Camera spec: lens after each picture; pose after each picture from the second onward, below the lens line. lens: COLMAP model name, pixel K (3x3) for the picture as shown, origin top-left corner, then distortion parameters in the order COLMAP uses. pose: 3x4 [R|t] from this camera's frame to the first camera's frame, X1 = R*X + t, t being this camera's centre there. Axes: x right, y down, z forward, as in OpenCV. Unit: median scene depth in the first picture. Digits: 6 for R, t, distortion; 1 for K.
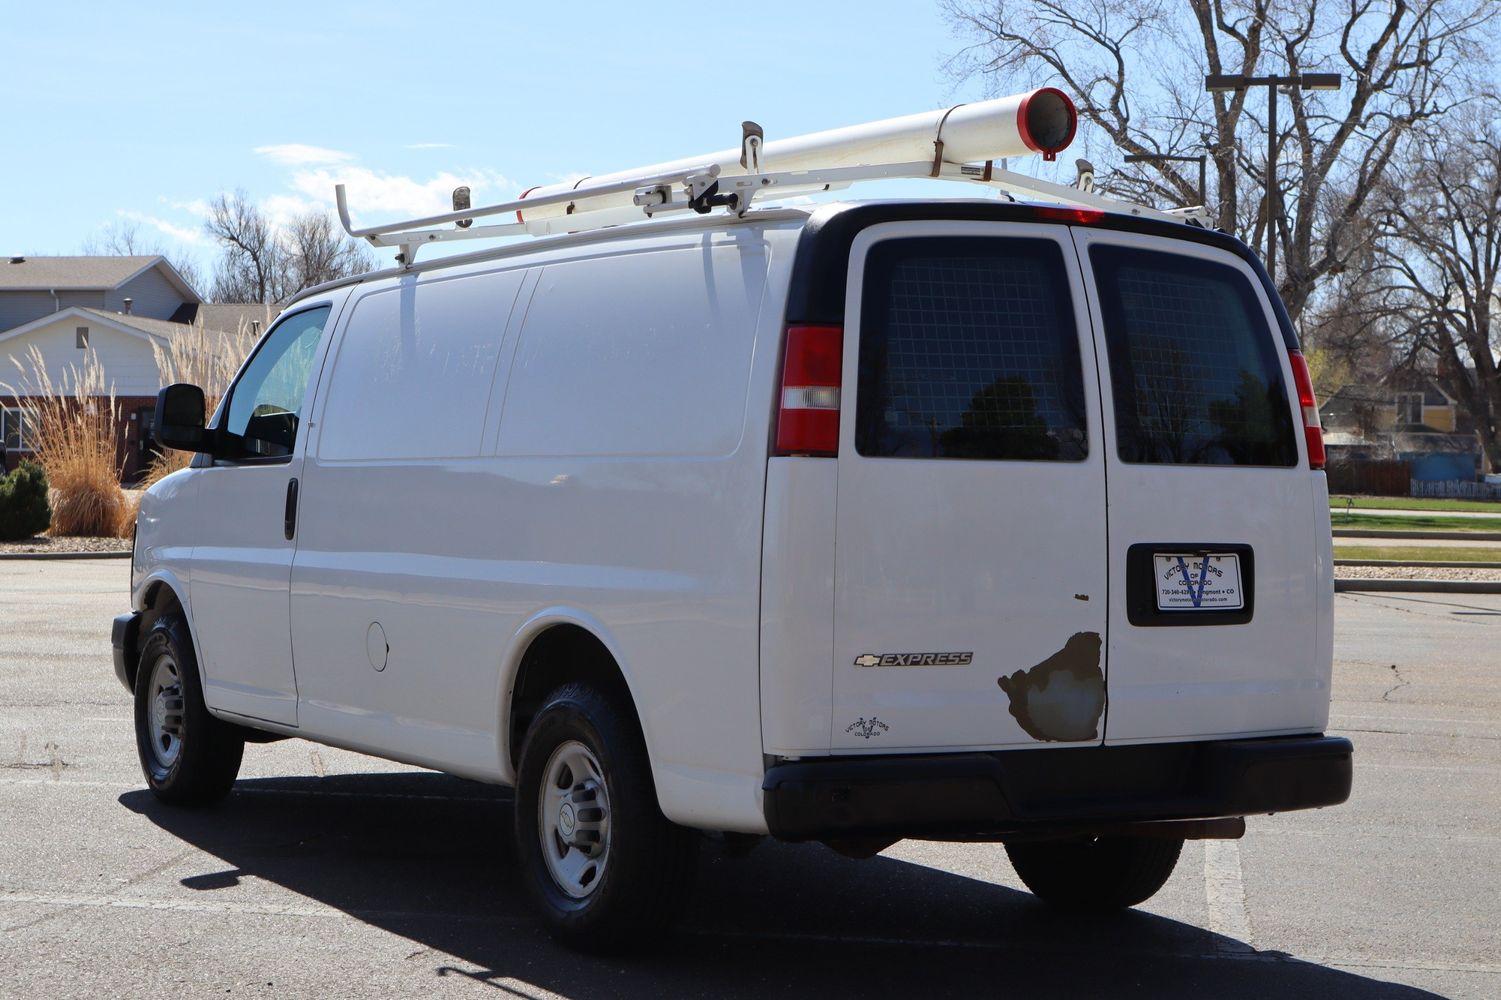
lens RADIAL K [[2306.7, 0, 750.5], [0, 2306.7, 500.0], [0, 0, 1]] dist [-0.015518, -0.062175]
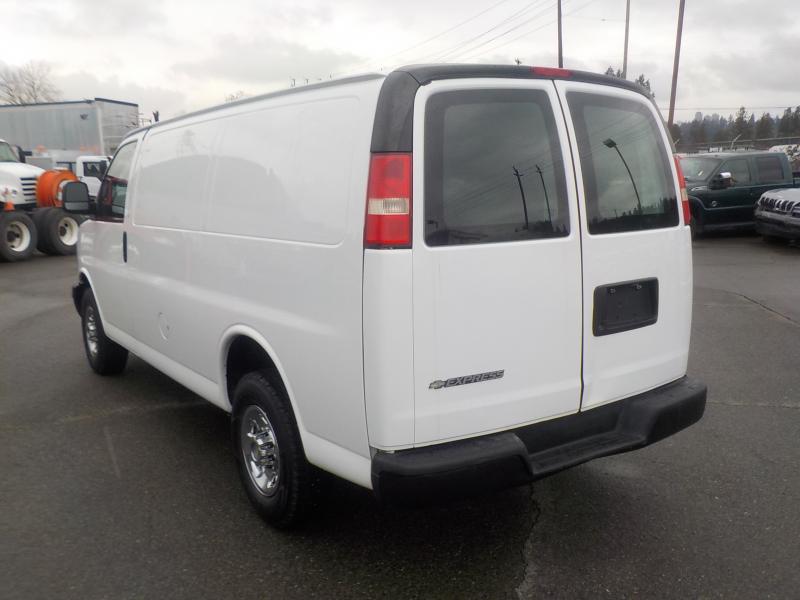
lens RADIAL K [[731.8, 0, 400.0], [0, 731.8, 300.0], [0, 0, 1]] dist [0.005875, 0.006118]
pose [[0.997809, -0.045556, 0.047988, 0.006473], [0.037883, 0.987934, 0.150173, -0.051962], [-0.054250, -0.148026, 0.987494, 0.510447]]
